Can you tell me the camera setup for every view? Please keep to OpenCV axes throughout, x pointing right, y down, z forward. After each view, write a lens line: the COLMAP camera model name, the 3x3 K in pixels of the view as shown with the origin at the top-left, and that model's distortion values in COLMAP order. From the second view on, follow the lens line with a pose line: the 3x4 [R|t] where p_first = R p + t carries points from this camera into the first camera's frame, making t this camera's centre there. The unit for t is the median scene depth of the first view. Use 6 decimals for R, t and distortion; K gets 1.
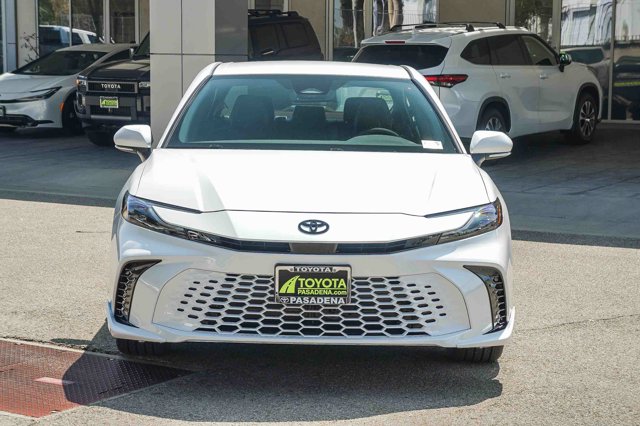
lens RADIAL K [[1529.7, 0, 320.0], [0, 1529.7, 213.0], [0, 0, 1]] dist [0.023413, 0.429951]
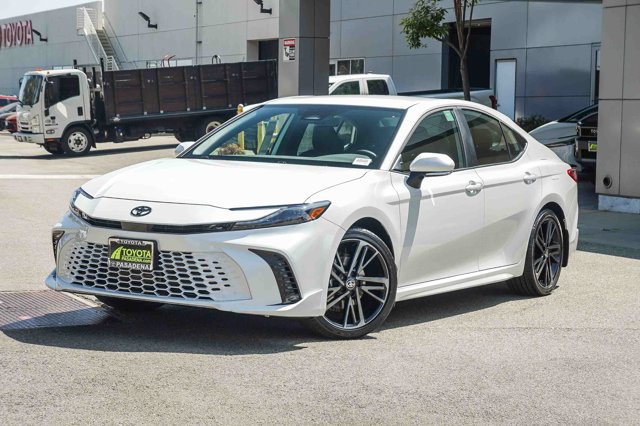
lens RADIAL K [[1529.7, 0, 320.0], [0, 1529.7, 213.0], [0, 0, 1]] dist [0.023413, 0.429951]
pose [[0.850396, 0.047469, -0.523997, 0.820296], [-0.067827, 0.997502, -0.019713, 0.026191], [0.521753, 0.052305, 0.851492, -0.049722]]
